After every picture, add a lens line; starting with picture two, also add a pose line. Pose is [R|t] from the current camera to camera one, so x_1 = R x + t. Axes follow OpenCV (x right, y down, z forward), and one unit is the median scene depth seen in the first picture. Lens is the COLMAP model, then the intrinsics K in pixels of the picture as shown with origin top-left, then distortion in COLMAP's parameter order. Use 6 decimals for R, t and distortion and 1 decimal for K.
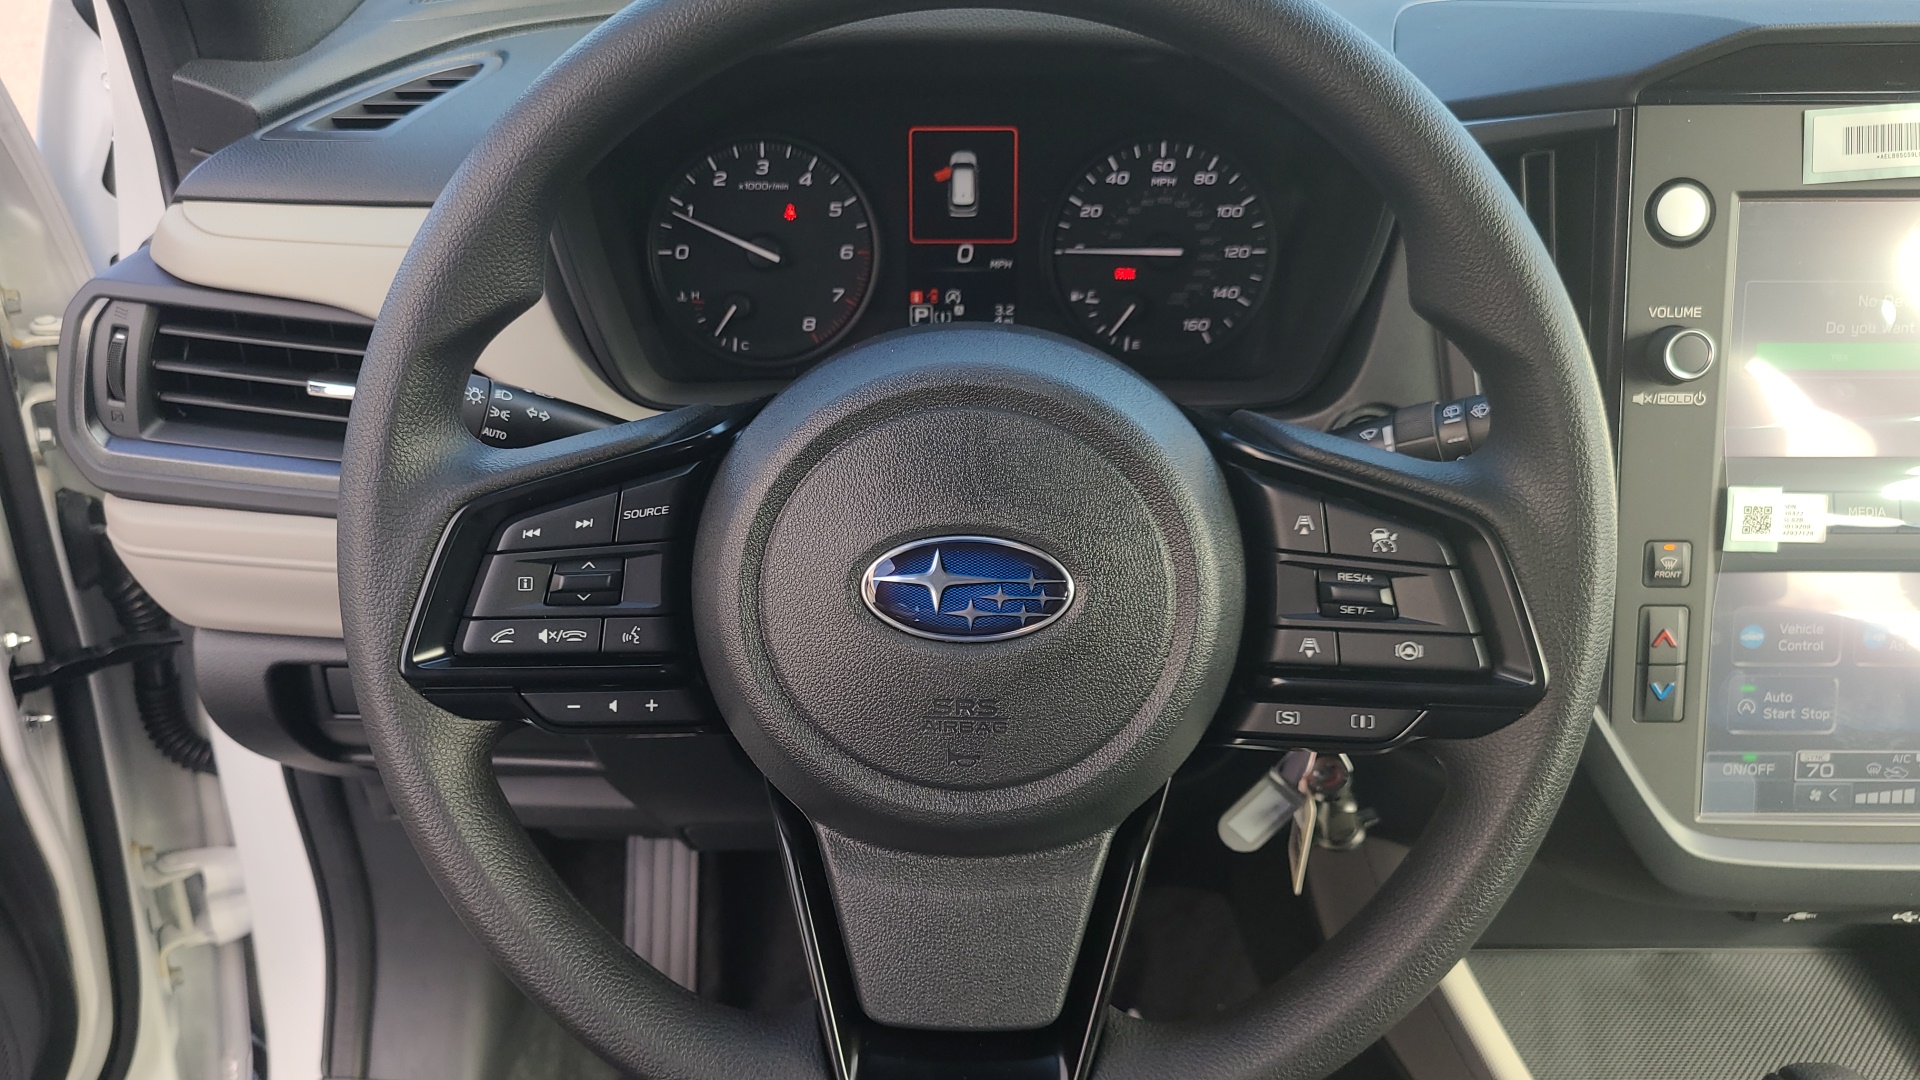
lens RADIAL K [[1432.3, 0, 932.6], [0, 1432.3, 526.0], [0, 0, 1]] dist [0.050609, -0.034360]
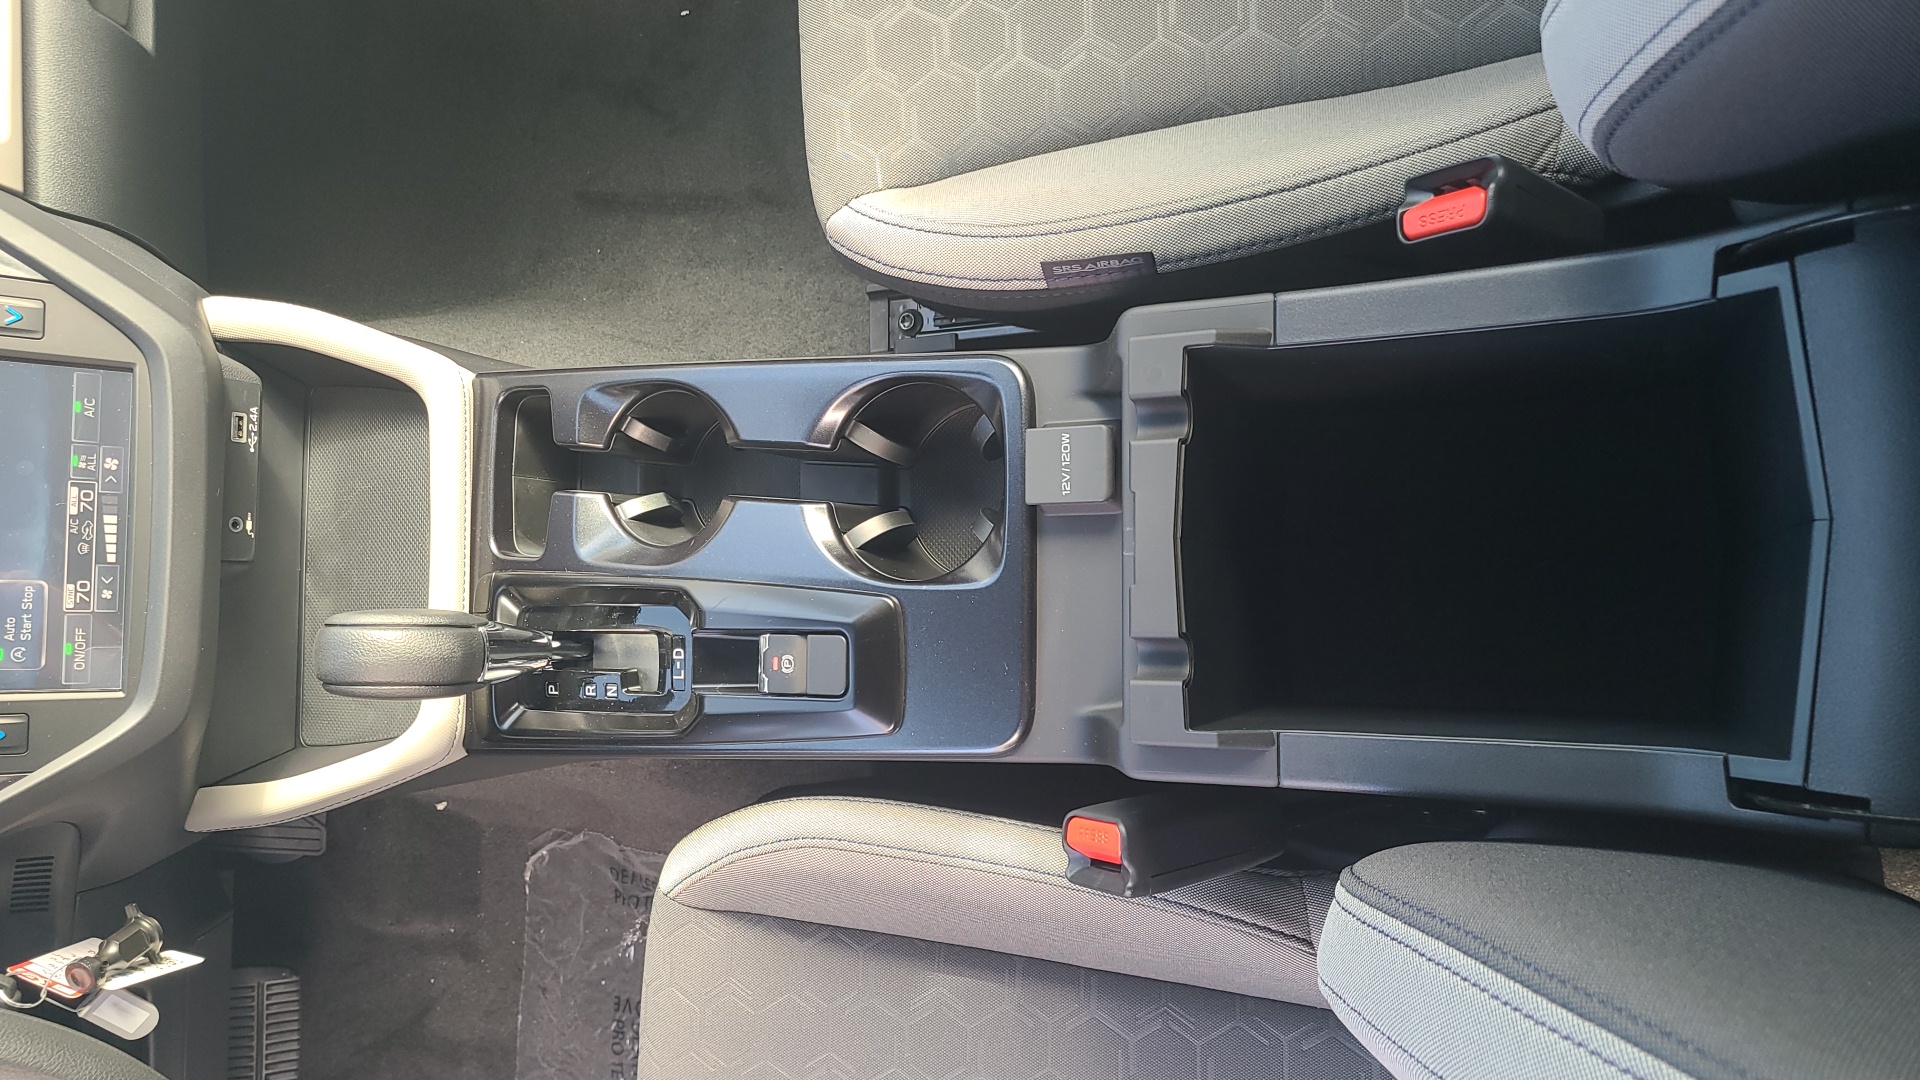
lens RADIAL K [[1432.3, 0, 913.7], [0, 1432.3, 548.8], [0, 0, 1]] dist [0.050609, -0.034360]
pose [[0.016971, -0.999336, 0.032254, 0.545261], [0.876083, 0.030409, 0.481201, 0.169245], [-0.481862, 0.020091, 0.876017, -0.379319]]
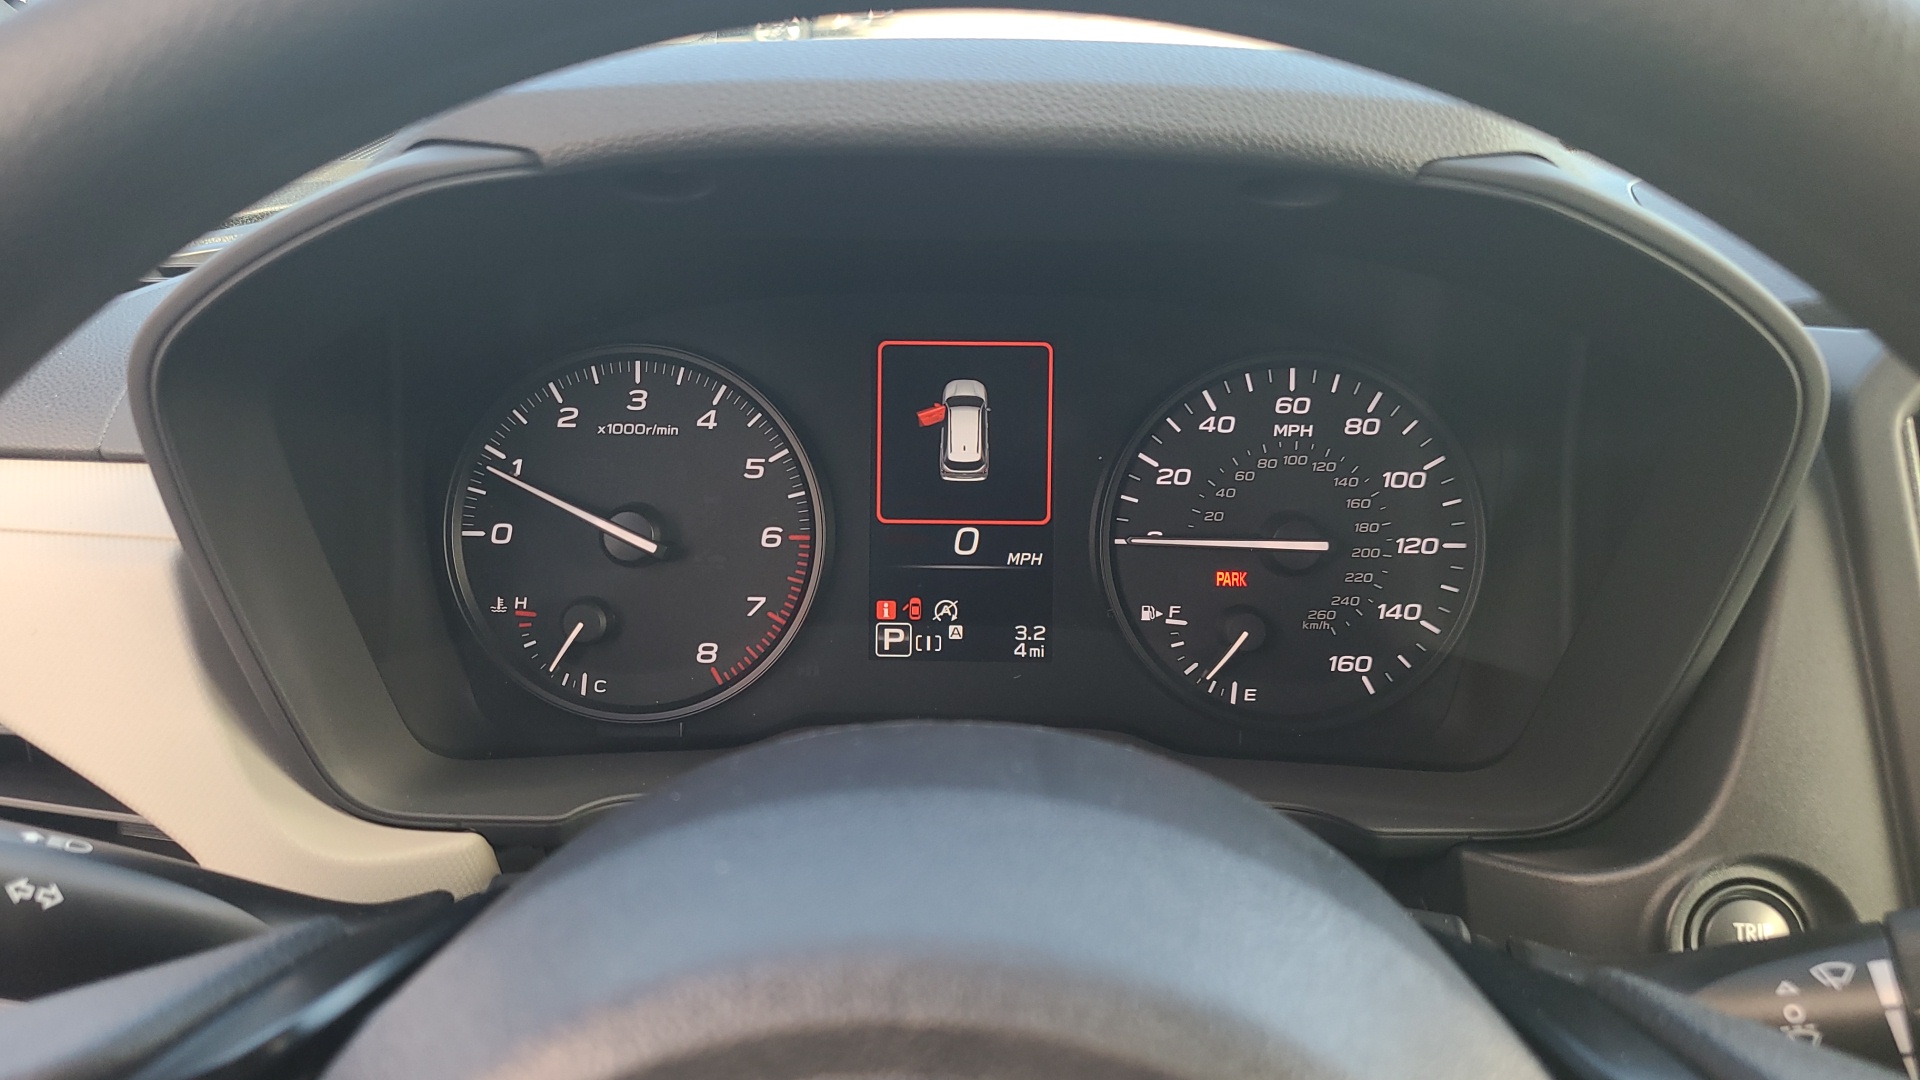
lens RADIAL K [[1432.3, 0, 917.2], [0, 1432.3, 554.1], [0, 0, 1]] dist [0.050609, -0.034360]
pose [[0.999498, 0.014572, -0.028125, 0.019449], [-0.018633, 0.988508, -0.150019, -0.094661], [0.025616, 0.150468, 0.988283, 0.406779]]
